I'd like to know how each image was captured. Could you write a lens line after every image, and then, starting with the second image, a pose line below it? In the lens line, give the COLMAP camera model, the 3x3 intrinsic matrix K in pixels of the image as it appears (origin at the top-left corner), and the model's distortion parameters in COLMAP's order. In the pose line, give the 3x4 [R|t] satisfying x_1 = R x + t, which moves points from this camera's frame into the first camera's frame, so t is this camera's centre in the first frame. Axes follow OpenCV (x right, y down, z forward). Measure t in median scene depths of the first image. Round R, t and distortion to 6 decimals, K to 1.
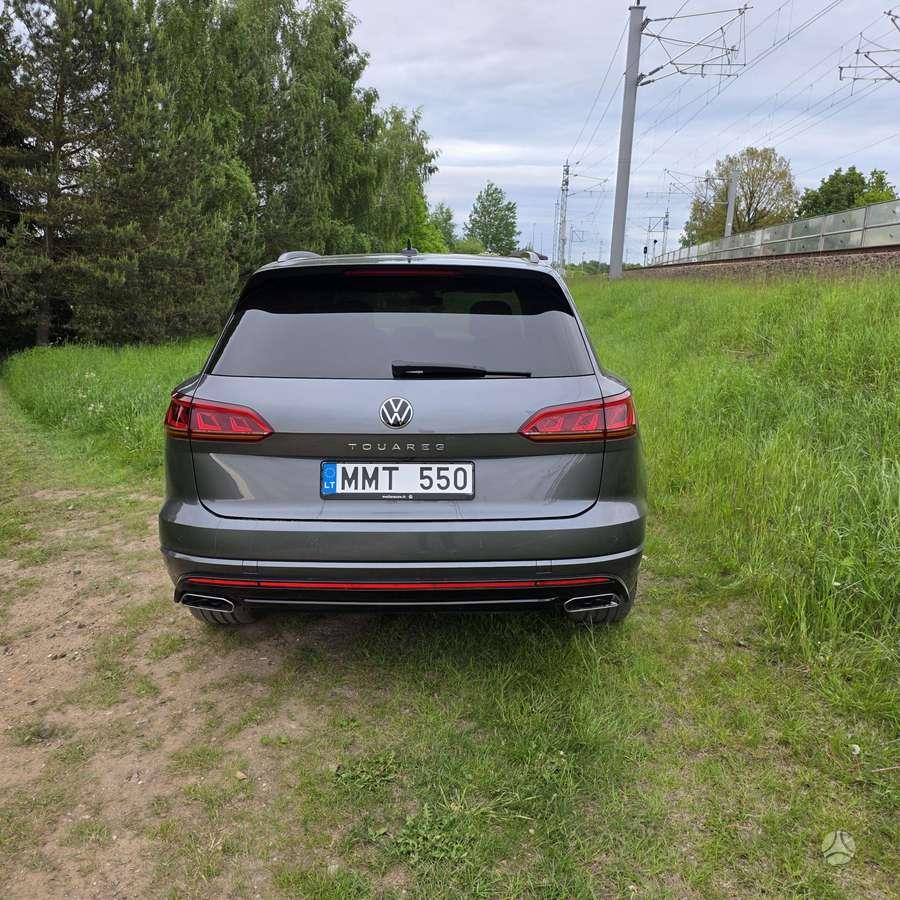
lens RADIAL K [[803.8, 0, 450.0], [0, 803.8, 450.0], [0, 0, 1]] dist [0.088272, -0.023569]
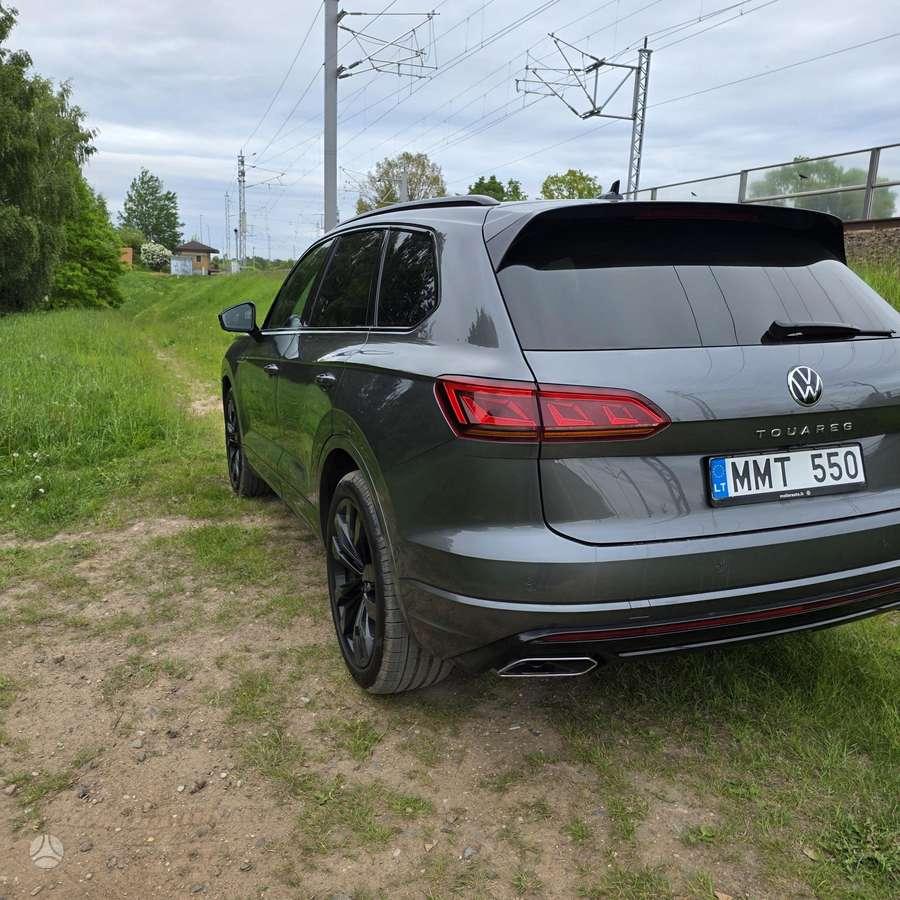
lens RADIAL K [[803.8, 0, 450.0], [0, 803.8, 450.0], [0, 0, 1]] dist [0.088272, -0.023569]
pose [[0.936067, -0.077908, 0.343087, -0.640753], [0.075033, 0.996946, 0.021669, -0.026717], [-0.343727, 0.005460, 0.939054, 0.371651]]
